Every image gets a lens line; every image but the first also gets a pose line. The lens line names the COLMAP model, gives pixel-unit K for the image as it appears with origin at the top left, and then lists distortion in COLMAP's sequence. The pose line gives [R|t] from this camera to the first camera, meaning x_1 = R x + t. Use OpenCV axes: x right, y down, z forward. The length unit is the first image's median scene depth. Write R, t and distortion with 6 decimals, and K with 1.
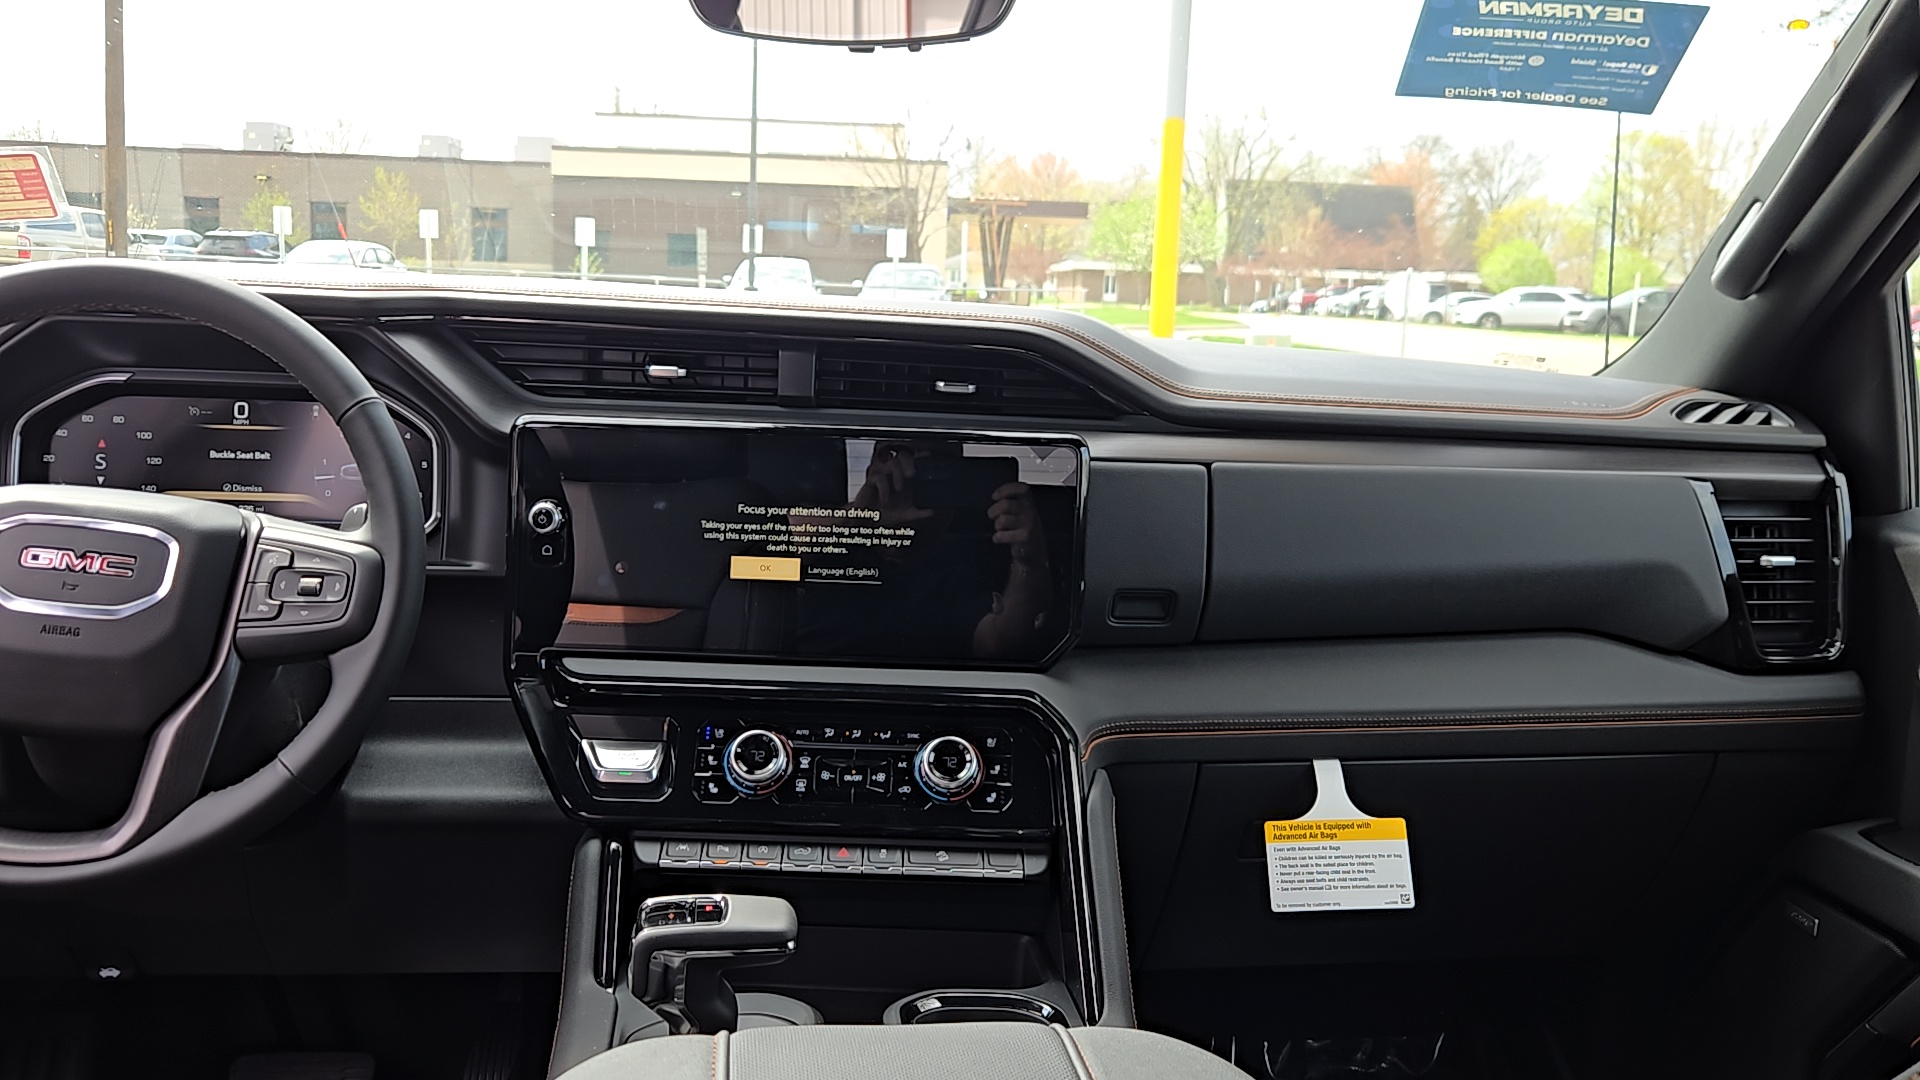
lens RADIAL K [[1608.4, 0, 973.1], [0, 1608.4, 536.5], [0, 0, 1]] dist [0.010213, 0.000456]
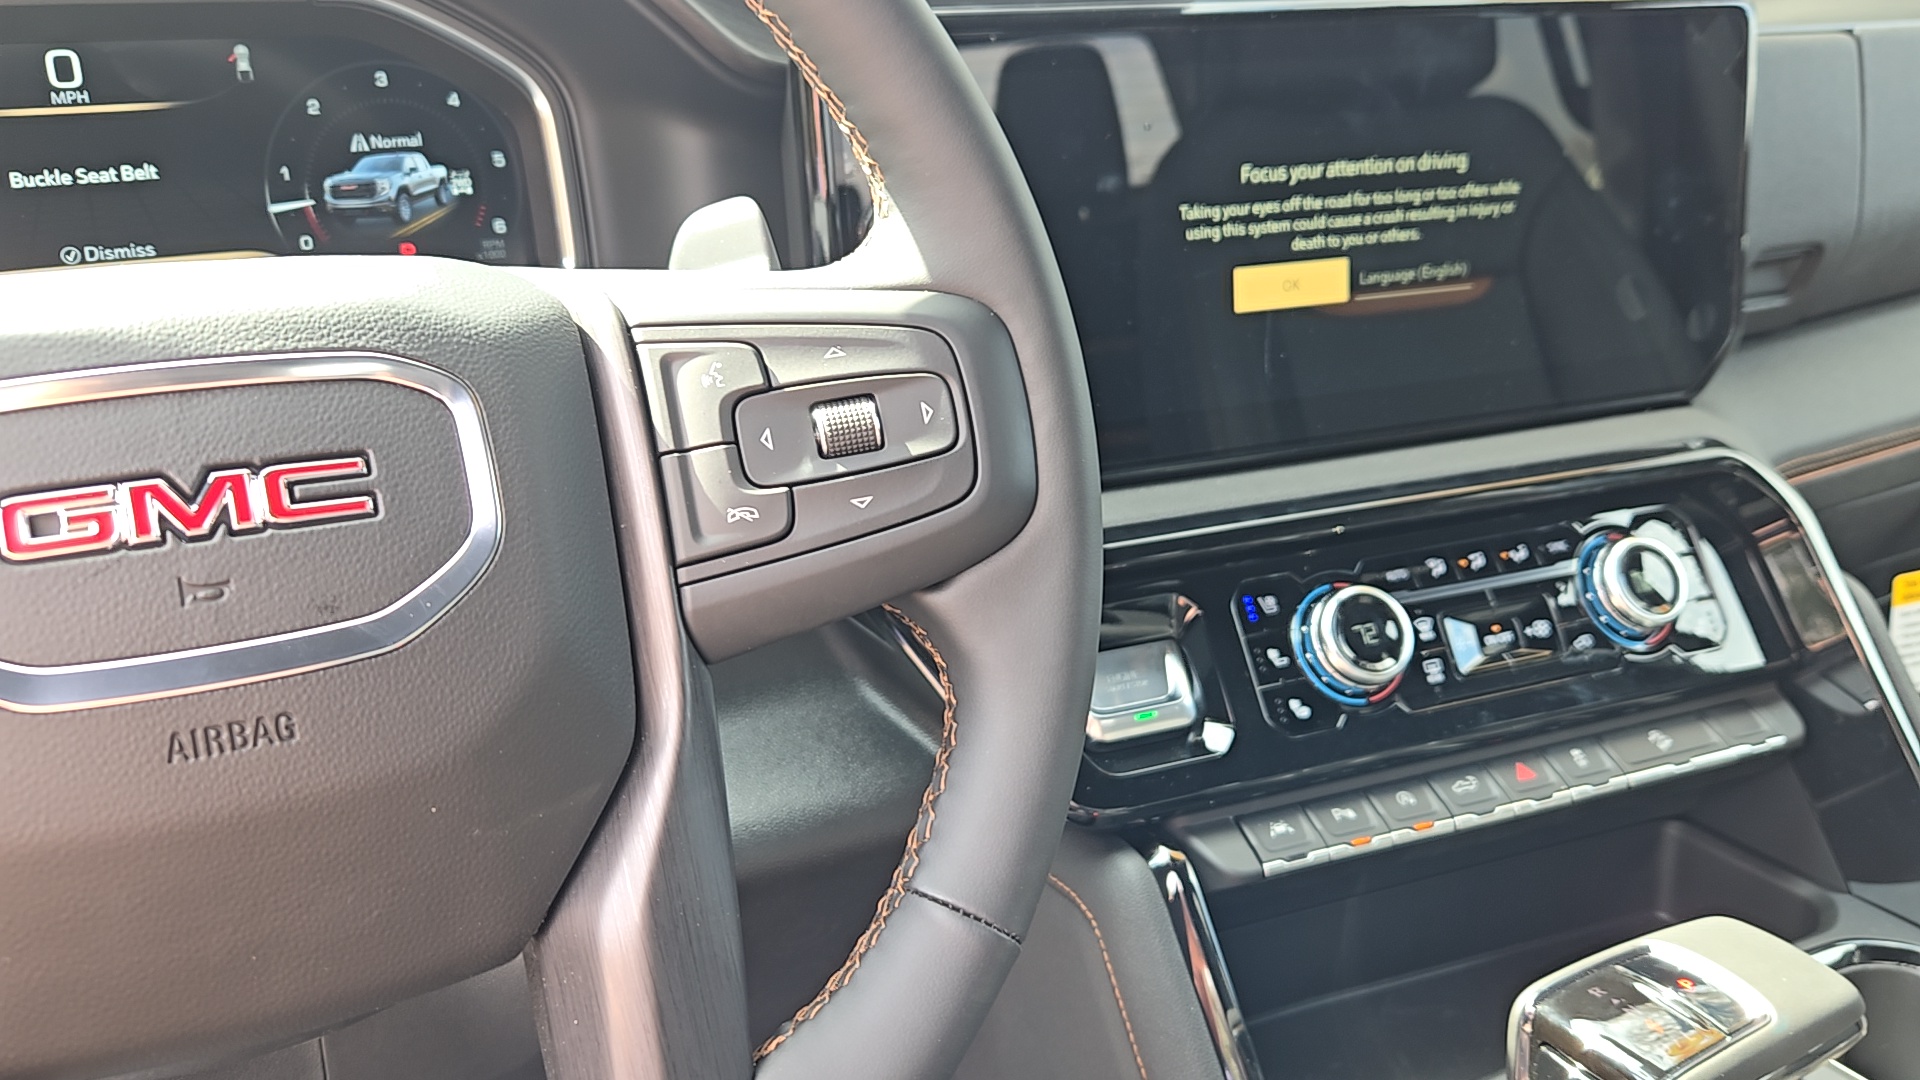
lens RADIAL K [[1608.4, 0, 925.2], [0, 1608.4, 542.2], [0, 0, 1]] dist [0.010213, 0.000456]
pose [[0.932967, -0.169871, 0.317360, -0.423587], [0.114853, 0.976042, 0.184797, -0.009387], [-0.341148, -0.135960, 0.930125, 0.538713]]
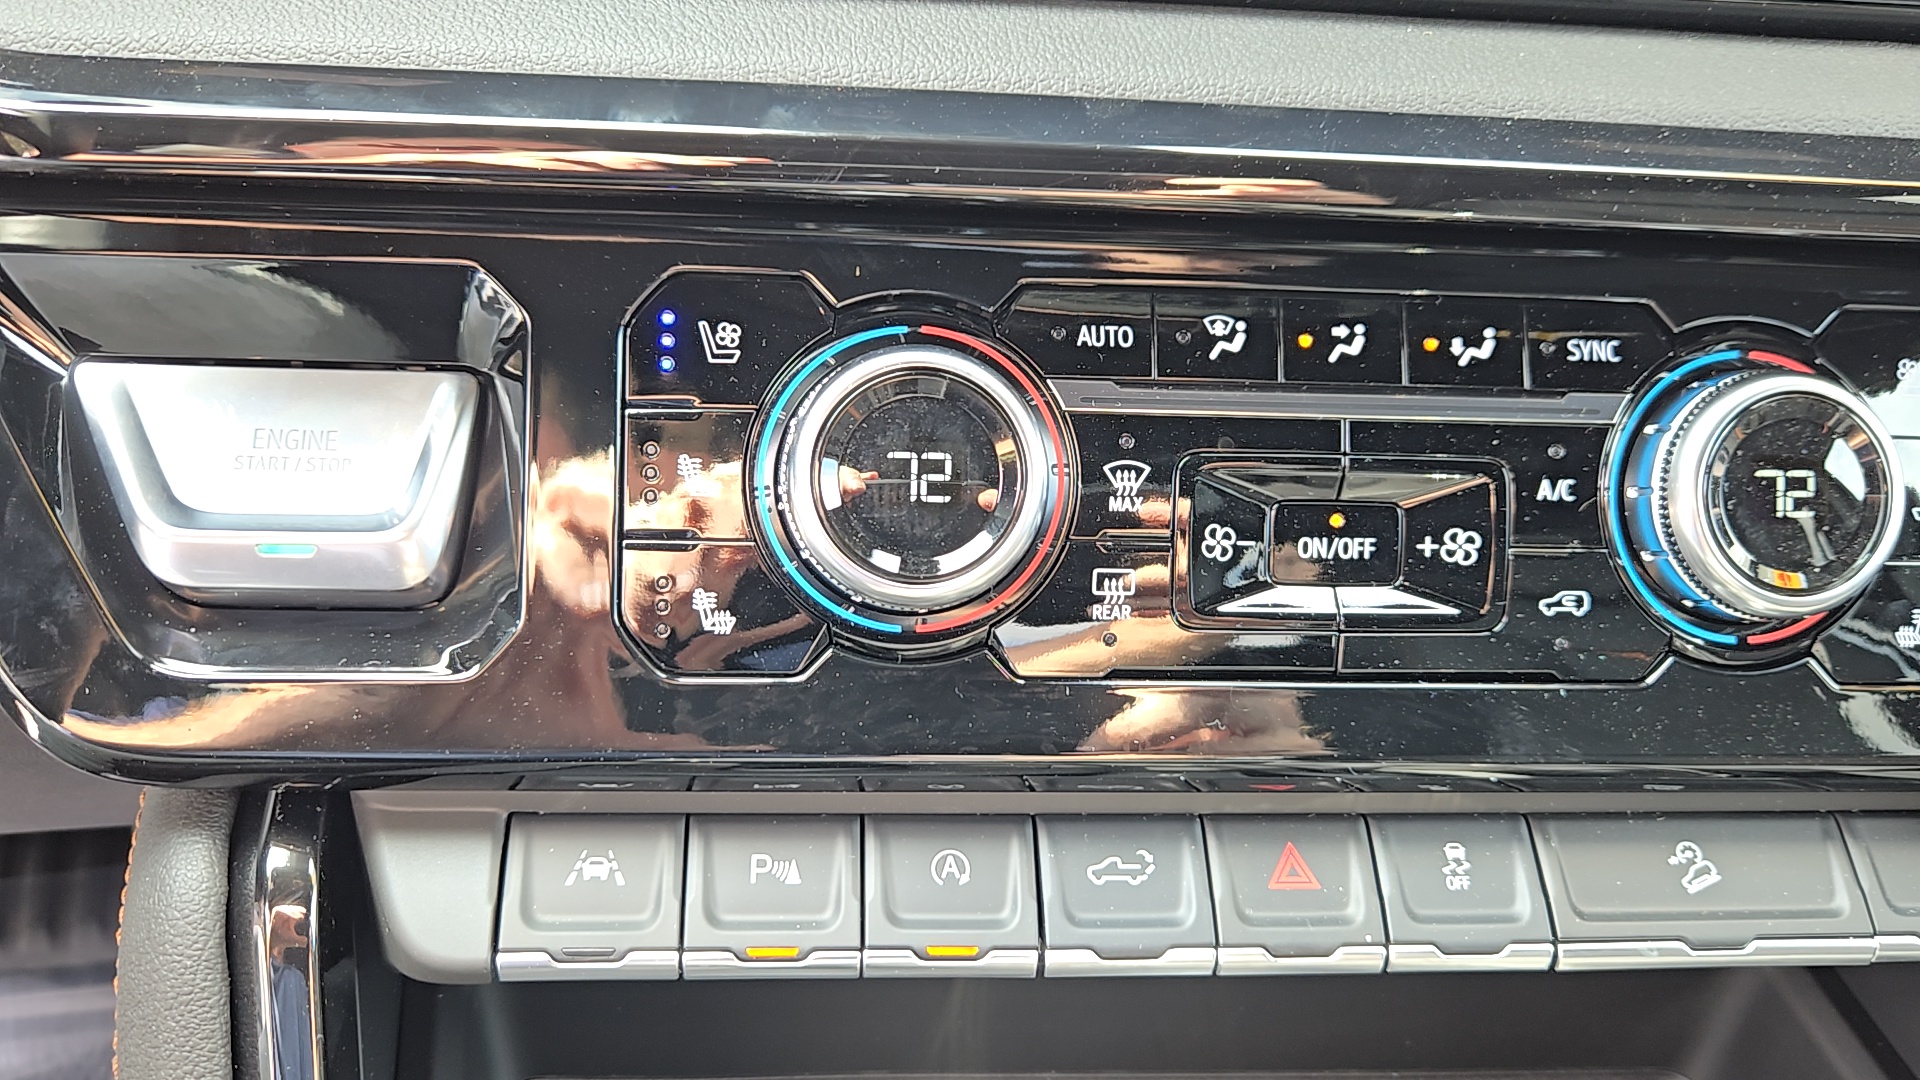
lens RADIAL K [[1608.4, 0, 955.3], [0, 1608.4, 547.8], [0, 0, 1]] dist [0.010213, 0.000456]
pose [[0.997439, -0.006589, 0.071213, -0.140309], [-0.026250, 0.892522, 0.450240, 0.049292], [-0.066525, -0.450957, 0.890063, 0.786019]]
